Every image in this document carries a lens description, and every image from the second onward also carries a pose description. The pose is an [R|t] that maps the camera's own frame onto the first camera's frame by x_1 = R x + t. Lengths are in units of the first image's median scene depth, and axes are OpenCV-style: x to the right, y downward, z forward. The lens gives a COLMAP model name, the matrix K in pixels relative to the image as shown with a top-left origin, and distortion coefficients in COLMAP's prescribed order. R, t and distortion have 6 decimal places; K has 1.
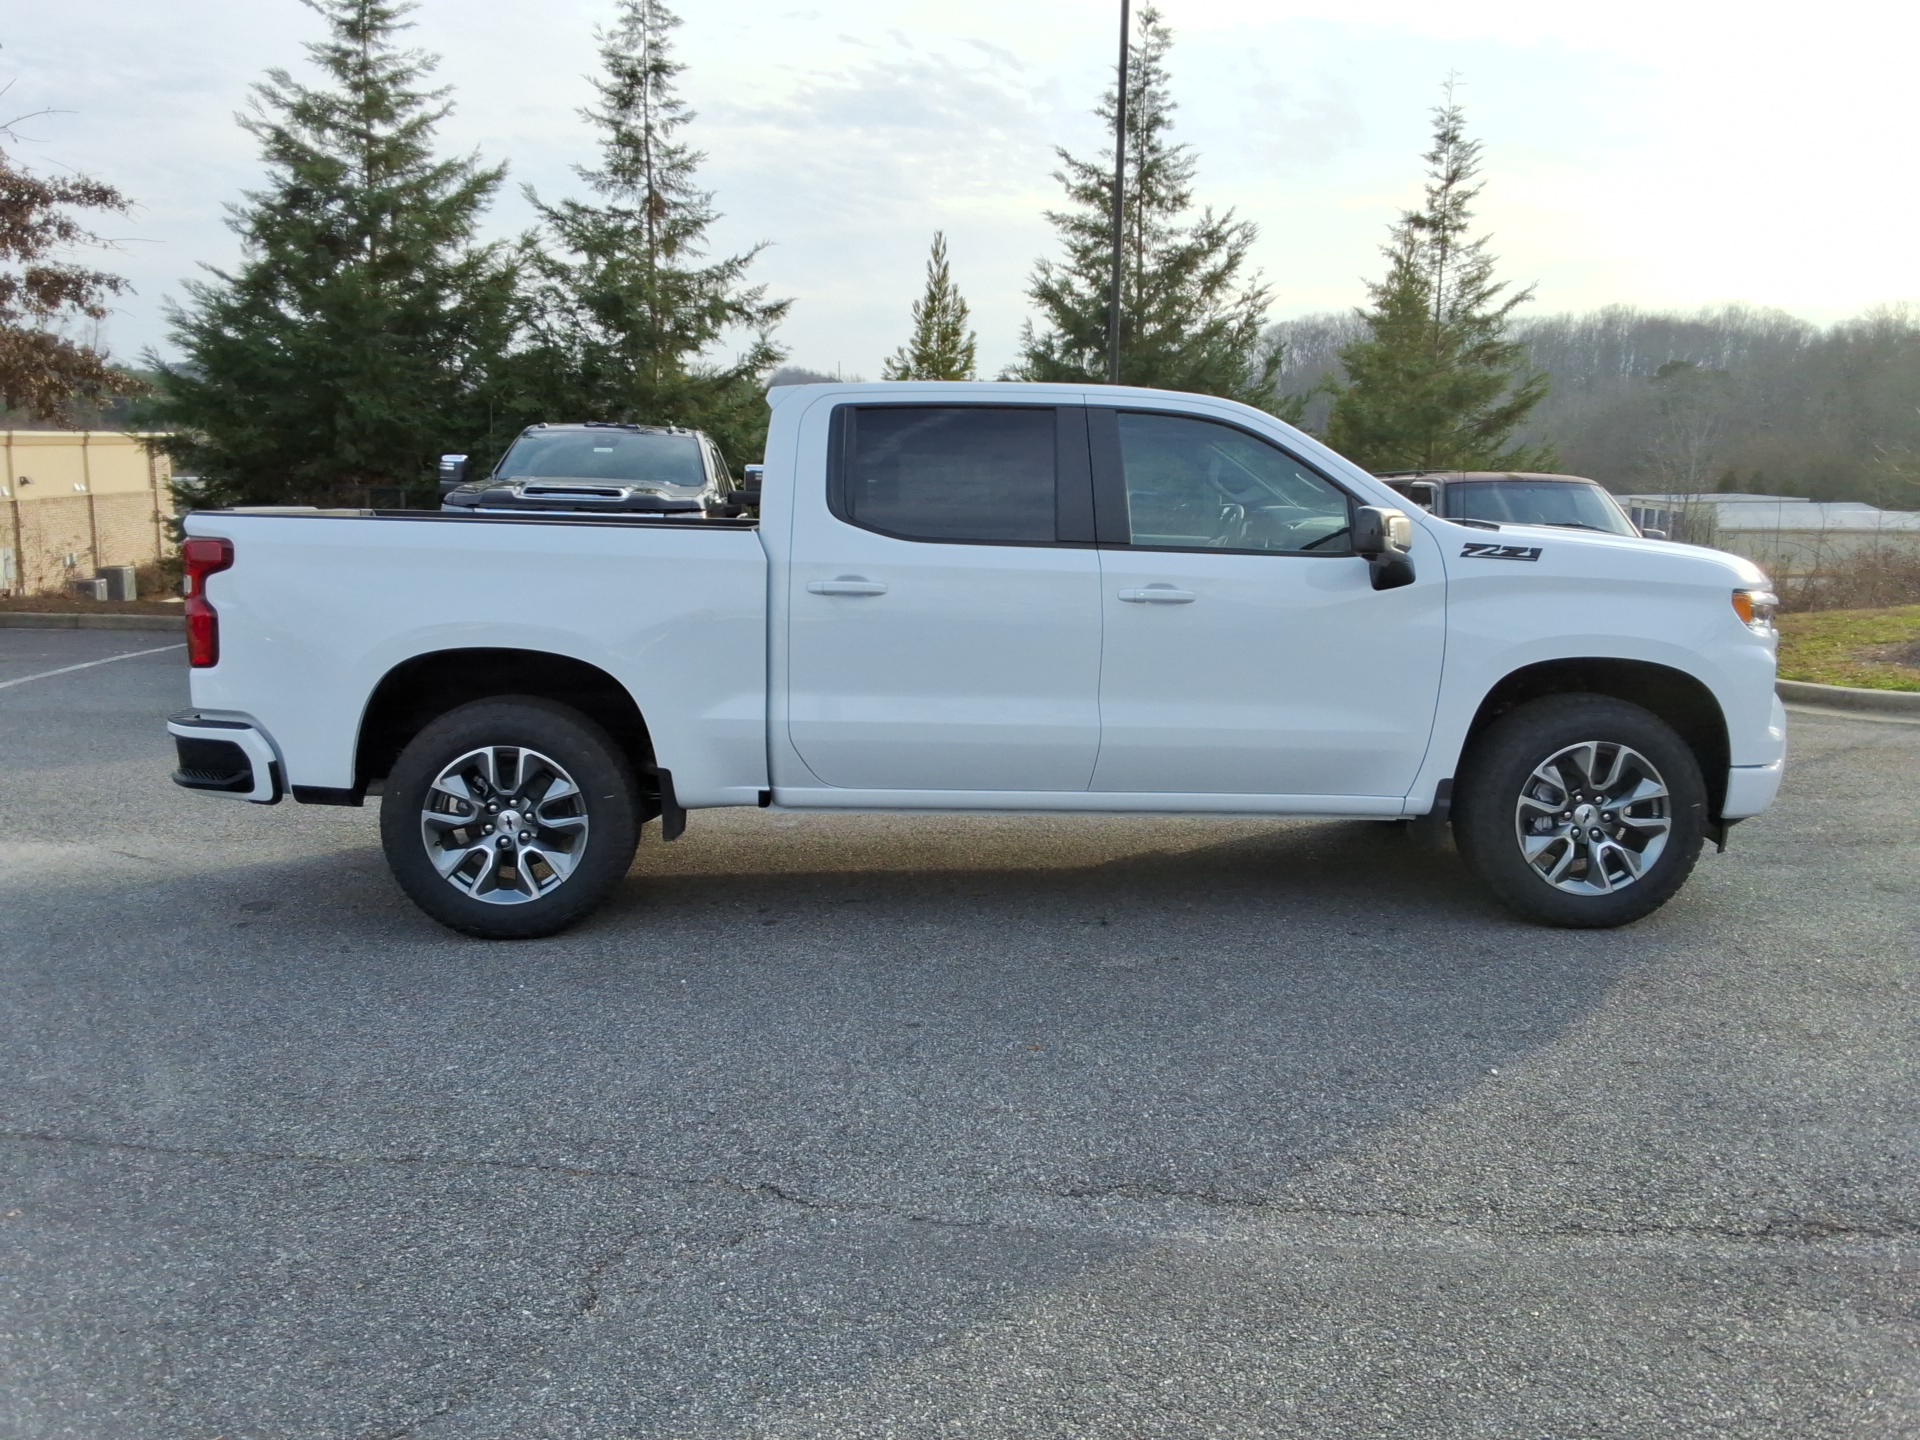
lens RADIAL K [[1546.4, 0, 969.4], [0, 1546.4, 705.9], [0, 0, 1]] dist [0.105044, -0.161447]
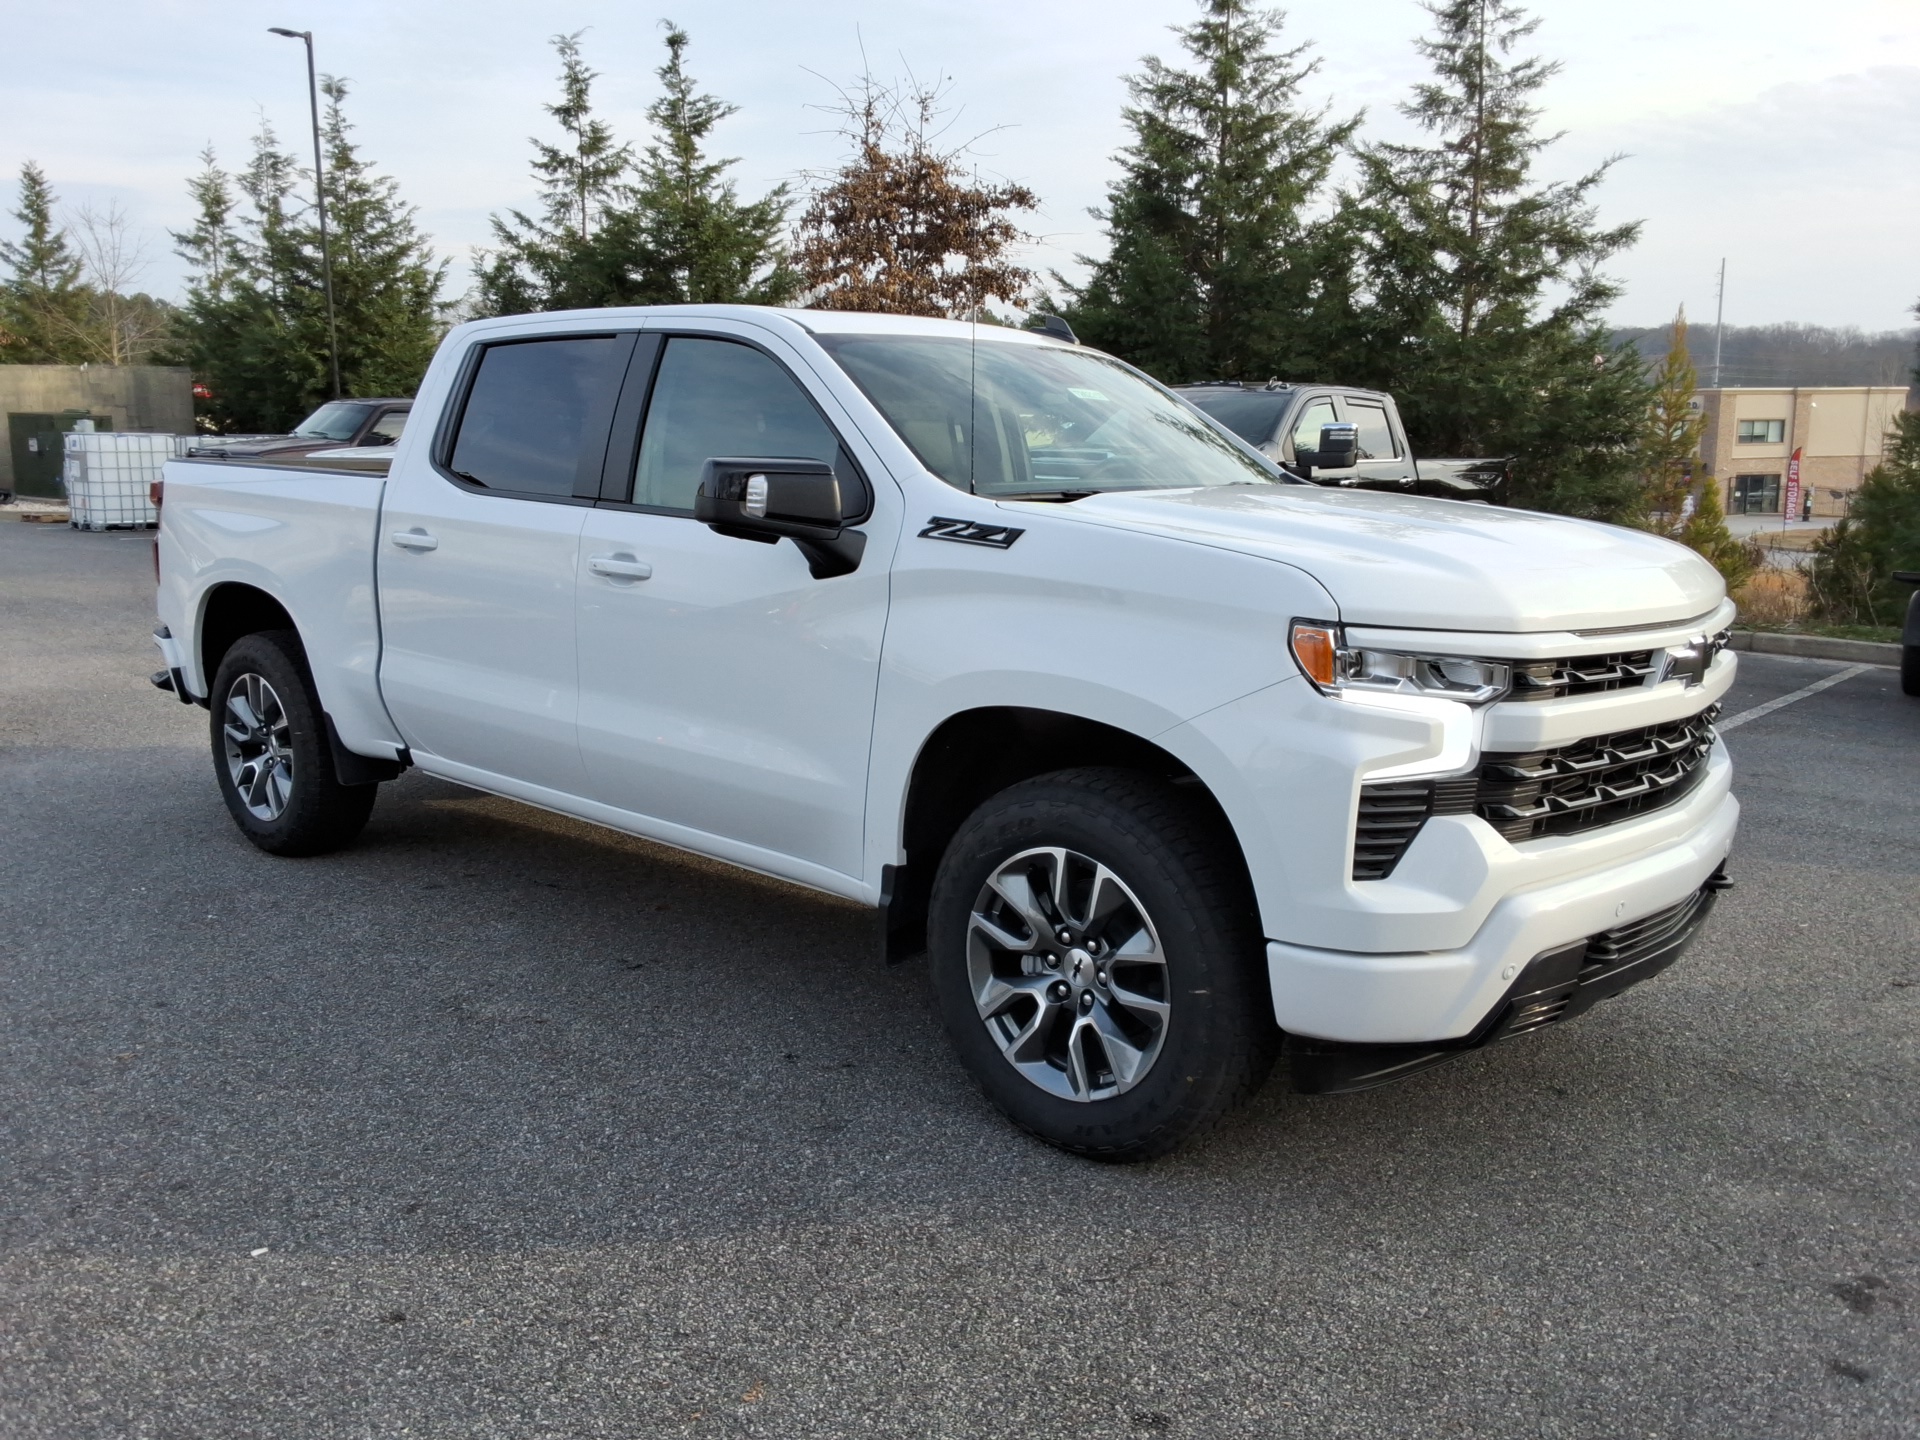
lens RADIAL K [[1546.4, 0, 934.3], [0, 1546.4, 687.2], [0, 0, 1]] dist [0.105044, -0.161447]
pose [[0.710050, 0.104809, -0.696307, 0.232631], [-0.100339, 0.993830, 0.047273, -0.018868], [0.696966, 0.036300, 0.716185, 0.158245]]
